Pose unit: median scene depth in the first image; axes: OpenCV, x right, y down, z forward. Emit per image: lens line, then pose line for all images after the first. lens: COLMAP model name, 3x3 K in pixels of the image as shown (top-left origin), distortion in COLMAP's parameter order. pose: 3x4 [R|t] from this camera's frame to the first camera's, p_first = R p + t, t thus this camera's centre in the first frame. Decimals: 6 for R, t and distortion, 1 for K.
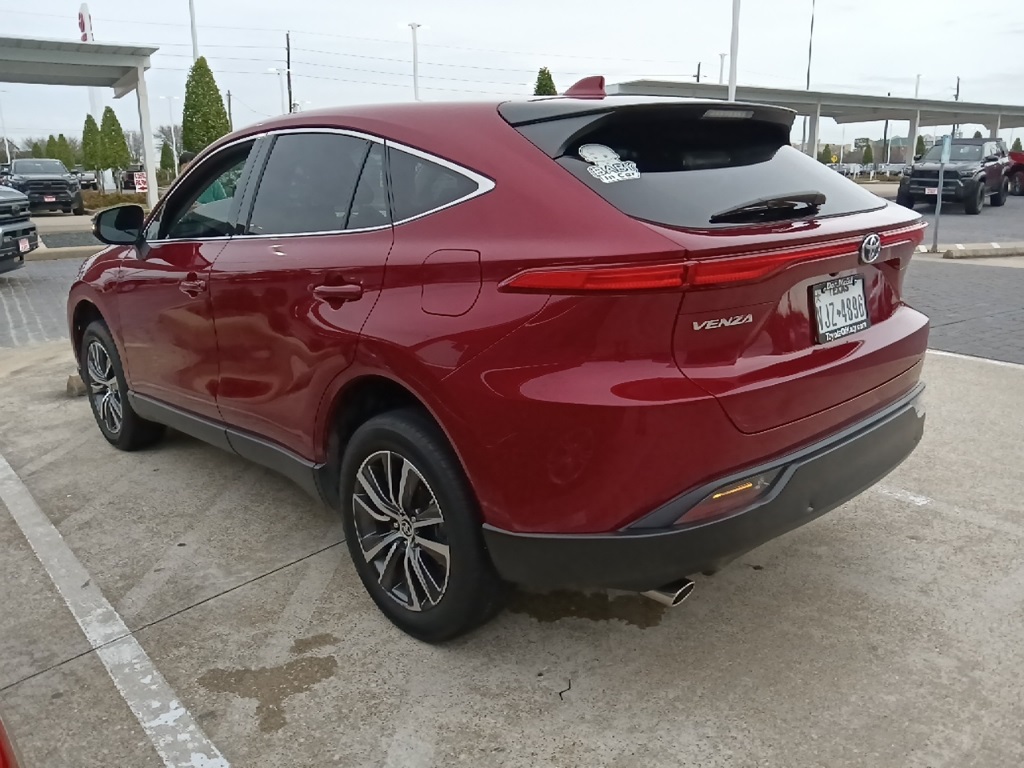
lens RADIAL K [[864.8, 0, 516.6], [0, 864.8, 390.2], [0, 0, 1]] dist [-0.062653, 0.036464]
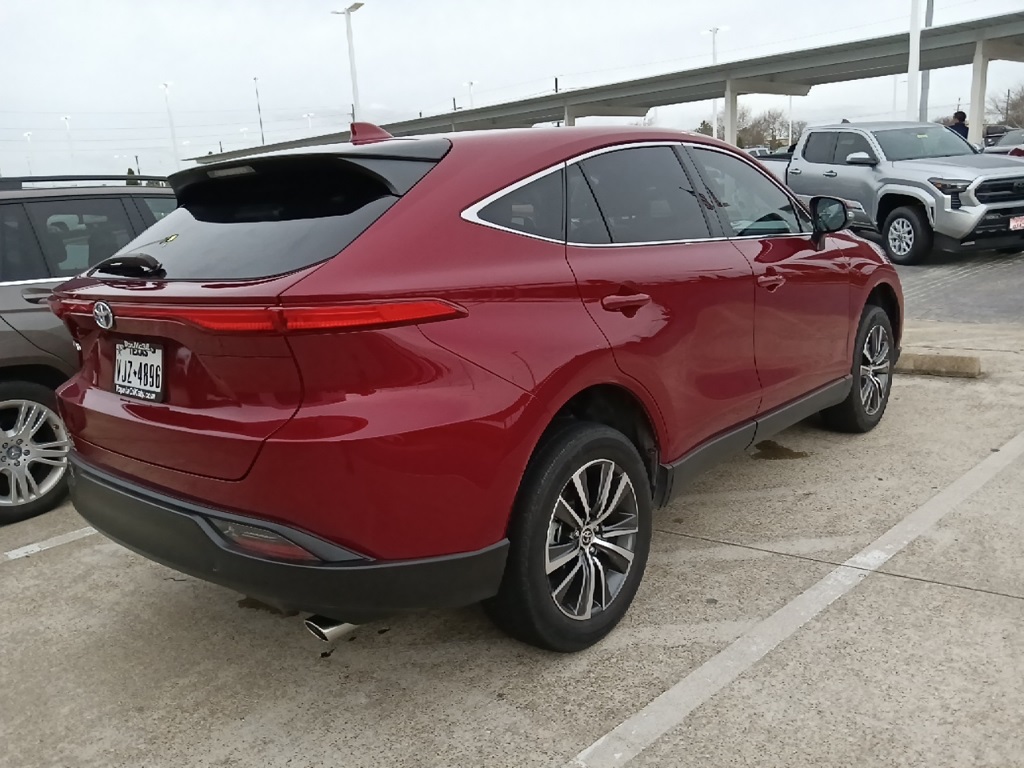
lens RADIAL K [[864.8, 0, 516.9], [0, 864.8, 378.4], [0, 0, 1]] dist [-0.062653, 0.036464]
pose [[0.082834, 0.233162, -0.968903, 1.393564], [-0.186183, 0.958747, 0.214801, -0.385726], [0.979017, 0.162600, 0.122828, 1.304161]]
